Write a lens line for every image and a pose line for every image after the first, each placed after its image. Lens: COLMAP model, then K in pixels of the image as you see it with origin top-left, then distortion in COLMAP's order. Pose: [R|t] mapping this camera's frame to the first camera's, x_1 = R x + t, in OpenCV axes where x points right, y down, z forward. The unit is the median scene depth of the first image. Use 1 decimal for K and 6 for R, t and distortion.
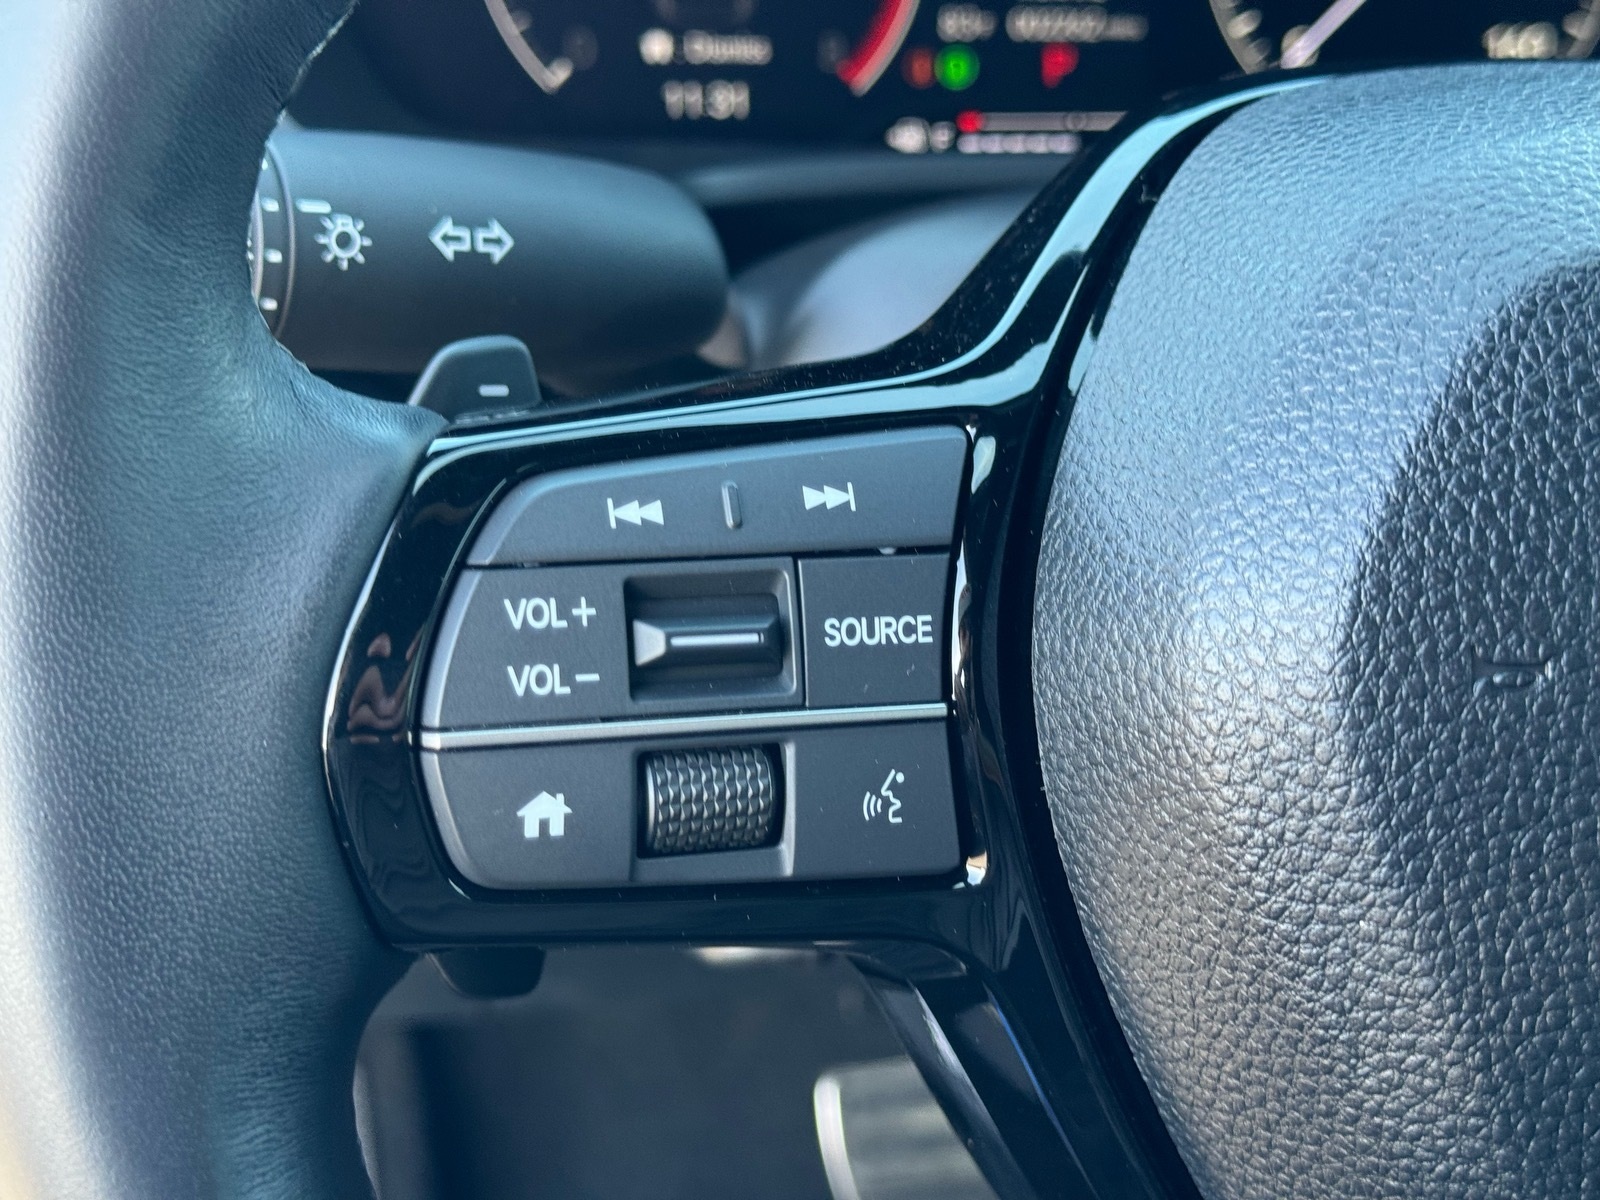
lens RADIAL K [[2258.4, 0, 856.9], [0, 2258.4, 599.9], [0, 0, 1]] dist [0.130401, -0.056644]
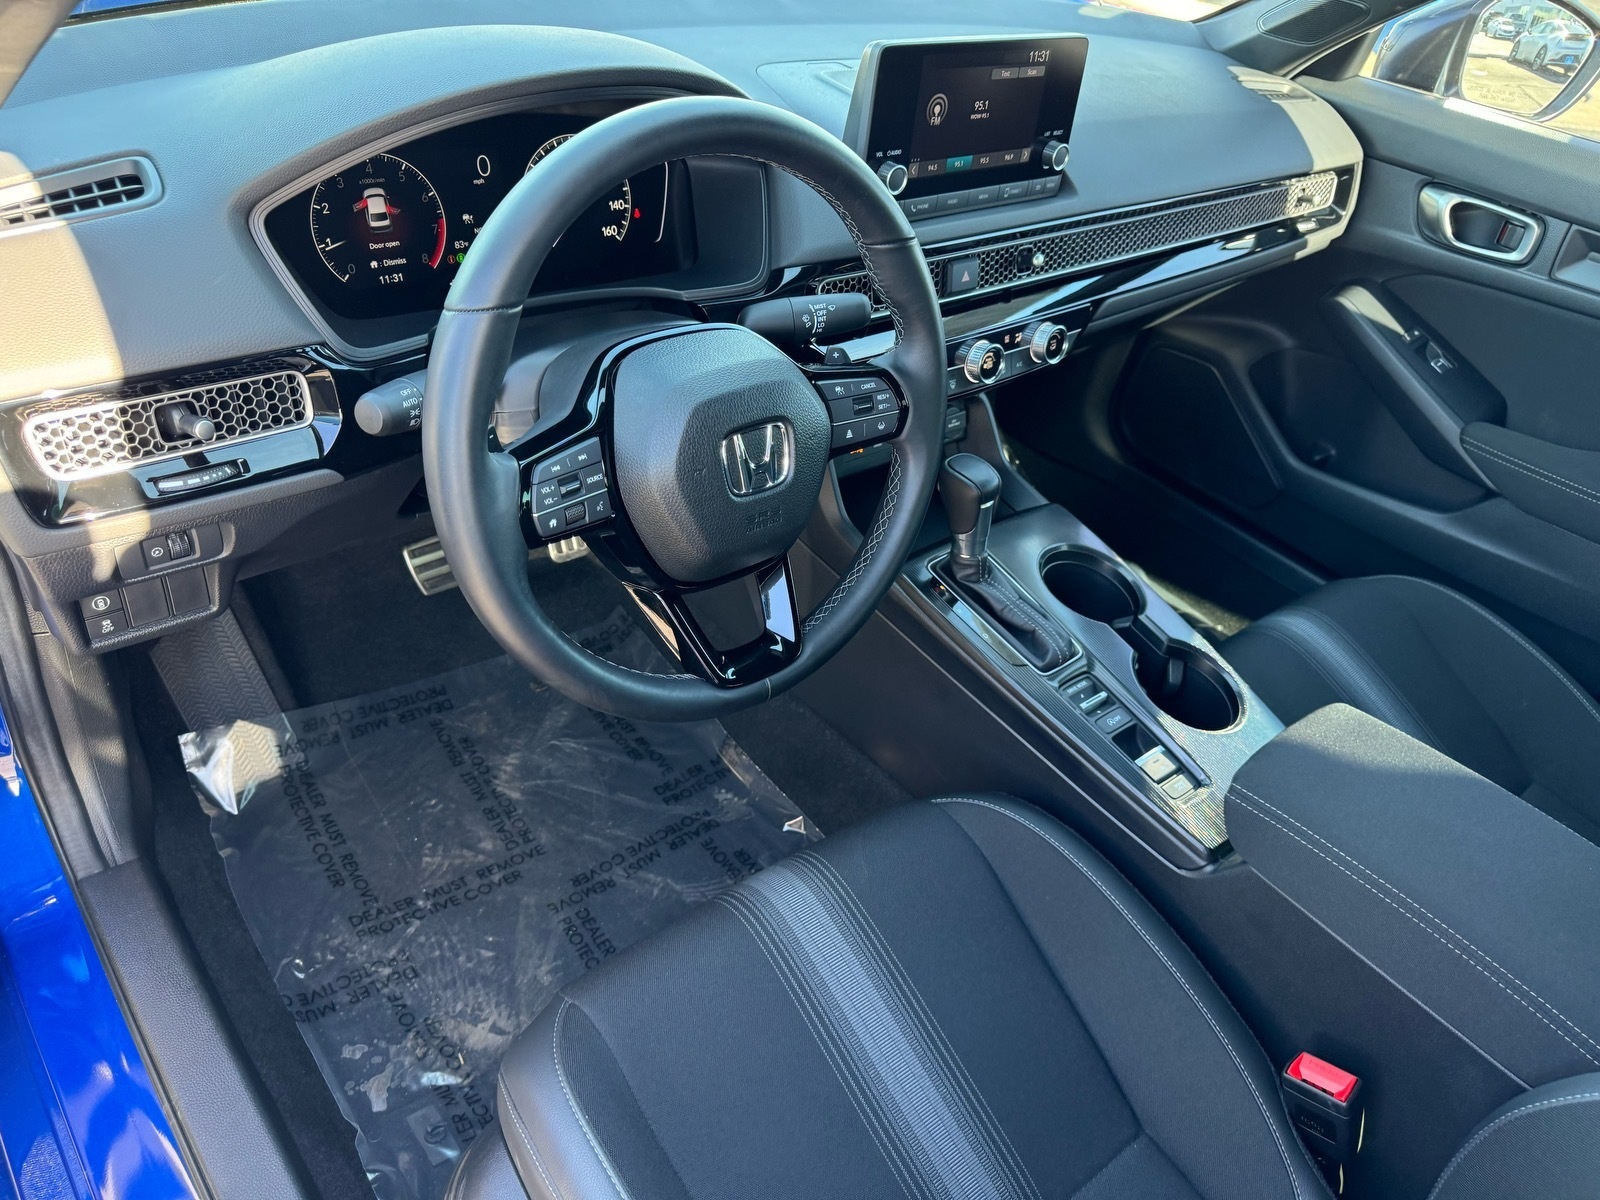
lens RADIAL K [[1119.9, 0, 800.0], [0, 1119.9, 600.0], [0, 0, 1]] dist [0.115707, -0.174915]
pose [[0.861692, -0.246214, 0.443695, -0.895526], [0.099492, 0.939401, 0.328067, -0.588950], [-0.497582, -0.238548, 0.833970, -1.738452]]
